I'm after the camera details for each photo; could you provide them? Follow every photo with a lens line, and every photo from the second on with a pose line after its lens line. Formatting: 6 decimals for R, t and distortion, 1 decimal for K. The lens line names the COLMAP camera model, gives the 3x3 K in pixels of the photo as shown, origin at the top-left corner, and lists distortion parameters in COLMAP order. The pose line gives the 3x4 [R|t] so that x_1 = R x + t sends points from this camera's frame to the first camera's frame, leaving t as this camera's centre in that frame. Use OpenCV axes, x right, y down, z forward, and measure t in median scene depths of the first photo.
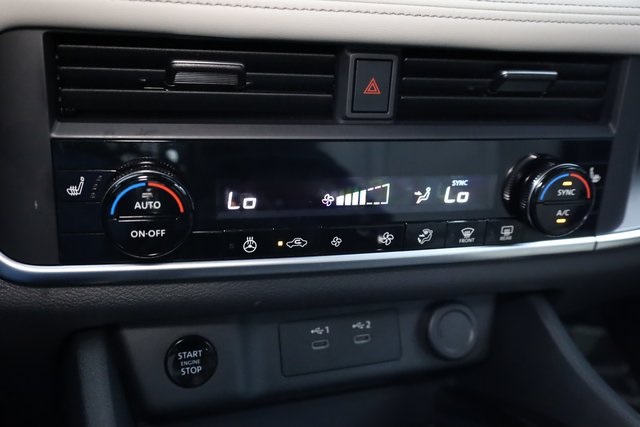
lens RADIAL K [[633.1, 0, 319.7], [0, 633.1, 213.6], [0, 0, 1]] dist [-0.017526, 0.000000]
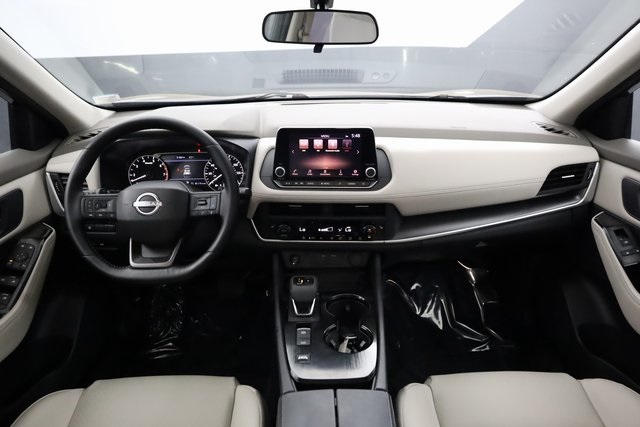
lens RADIAL K [[438.0, 0, 322.4], [0, 438.0, 215.7], [0, 0, 1]] dist [-0.010194, 0.000771]
pose [[0.947621, 0.062635, -0.313197, 1.081678], [-0.039438, 0.996025, 0.079865, -0.400031], [0.316954, -0.063330, 0.946324, -2.203324]]
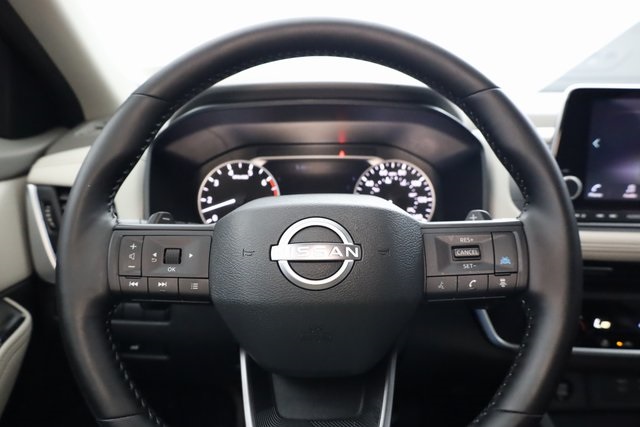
lens RADIAL K [[438.0, 0, 320.1], [0, 438.0, 215.9], [0, 0, 1]] dist [-0.010194, 0.000771]
pose [[0.945551, 0.030183, -0.324070, -0.546116], [-0.056236, 0.995866, -0.071329, -0.219805], [0.320578, 0.085669, 0.943340, -0.776924]]
